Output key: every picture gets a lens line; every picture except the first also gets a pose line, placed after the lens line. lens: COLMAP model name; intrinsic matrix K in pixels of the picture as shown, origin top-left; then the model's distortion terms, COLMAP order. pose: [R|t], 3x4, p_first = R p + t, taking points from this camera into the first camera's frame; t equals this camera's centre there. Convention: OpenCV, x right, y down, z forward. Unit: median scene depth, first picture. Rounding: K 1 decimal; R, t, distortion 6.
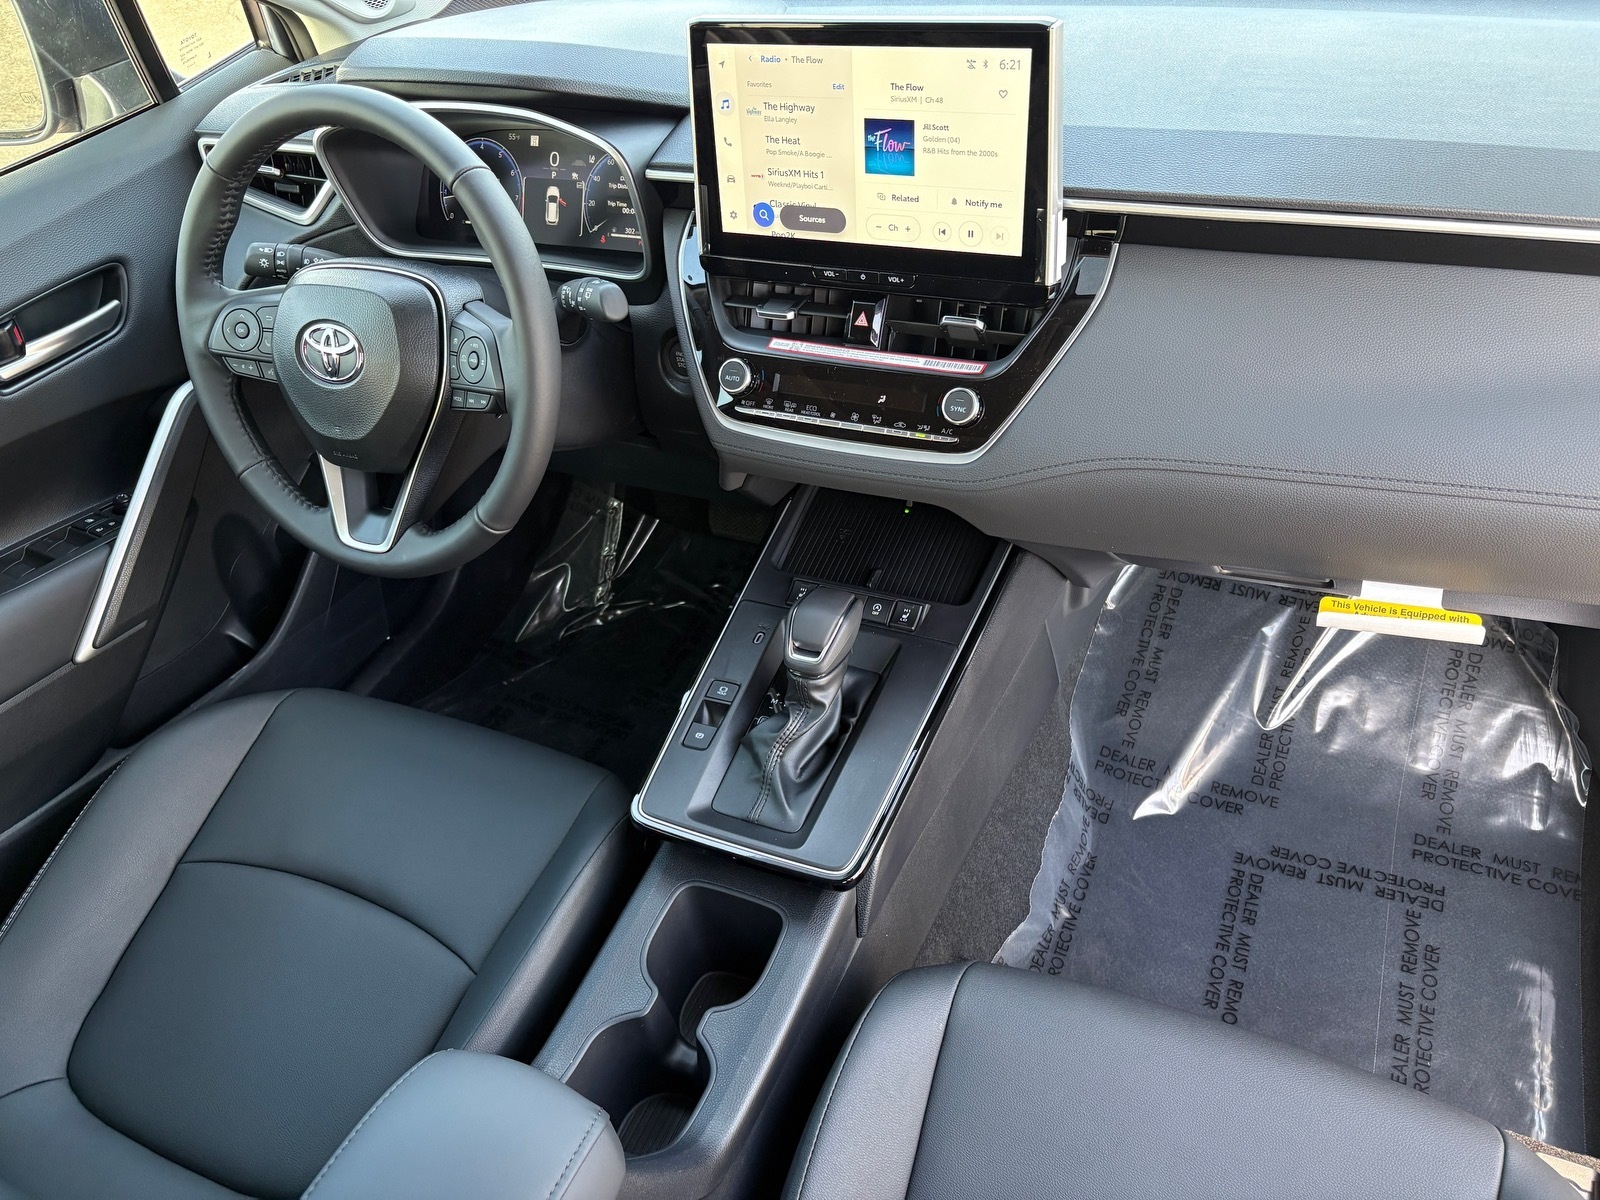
lens RADIAL K [[1238.8, 0, 798.9], [0, 1238.8, 603.6], [0, 0, 1]] dist [0.016264, 0.009768]
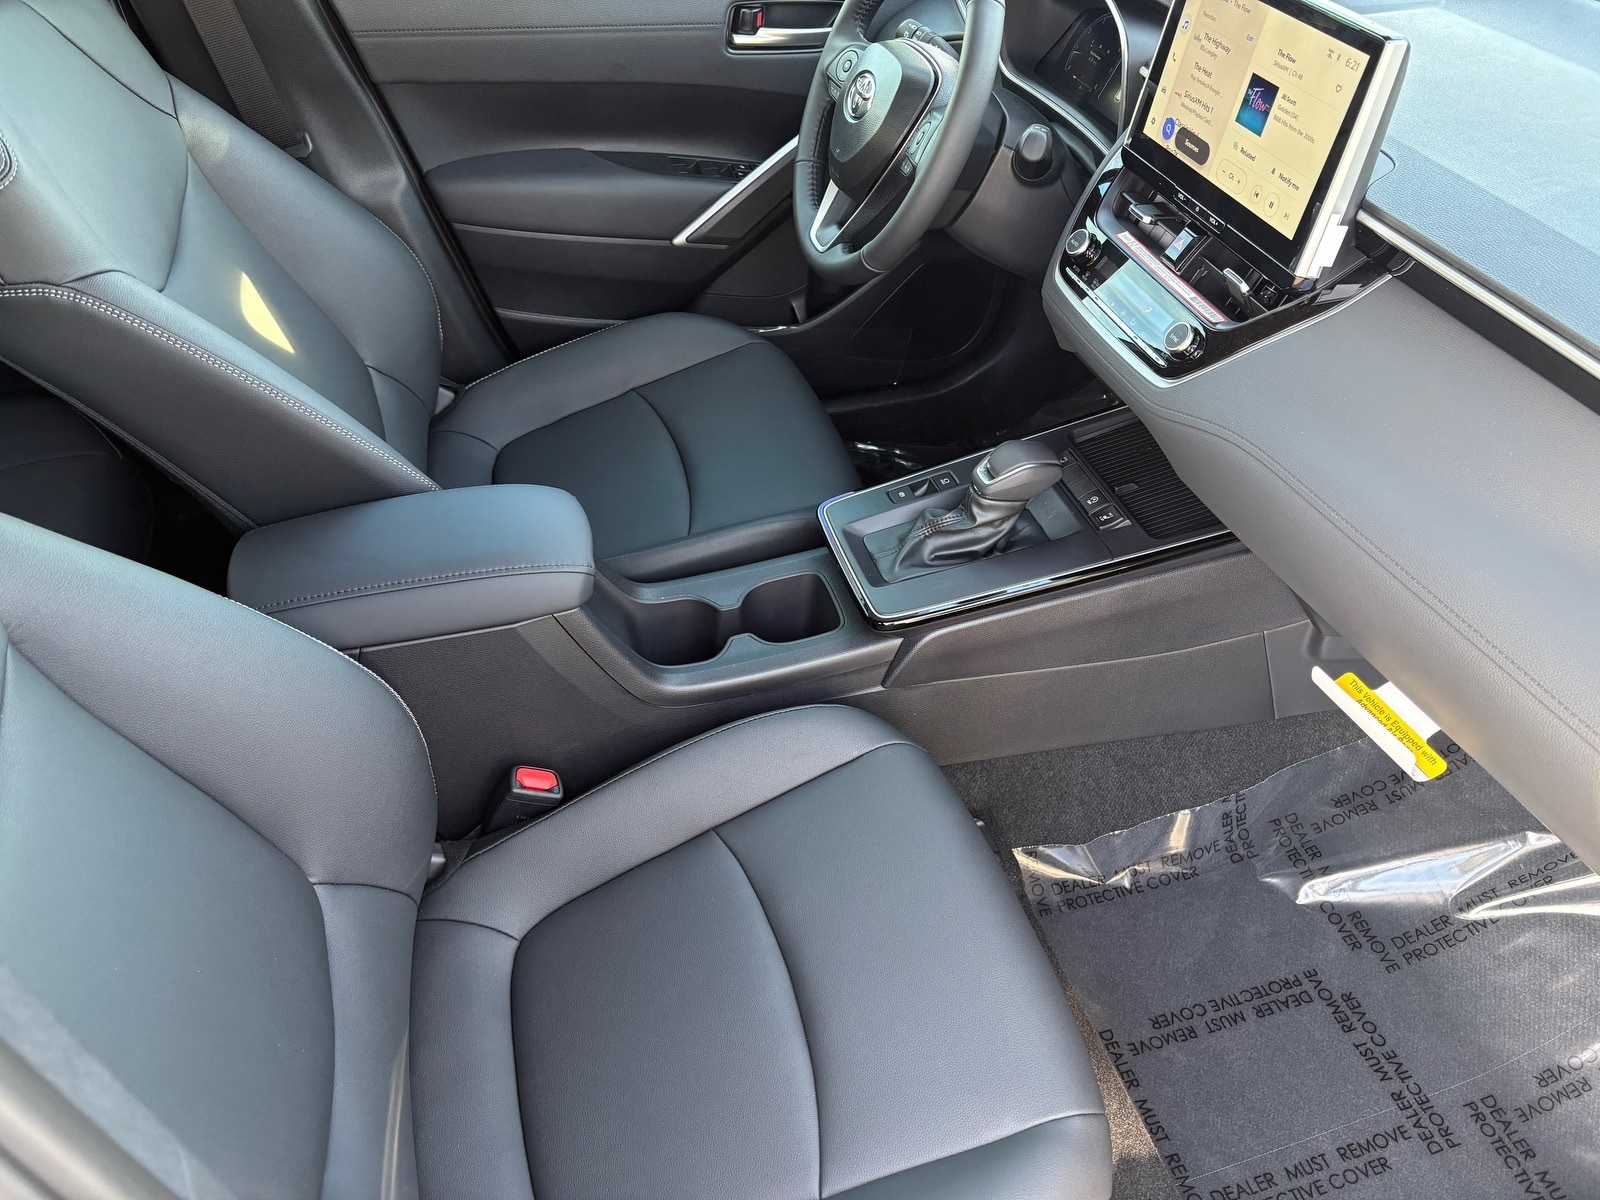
lens RADIAL K [[1238.8, 0, 802.1], [0, 1238.8, 596.2], [0, 0, 1]] dist [0.016264, 0.009768]
pose [[0.642265, 0.582539, -0.498140, 0.591086], [-0.561444, 0.799991, 0.211649, -0.018807], [0.521801, 0.143743, 0.840869, -0.090475]]
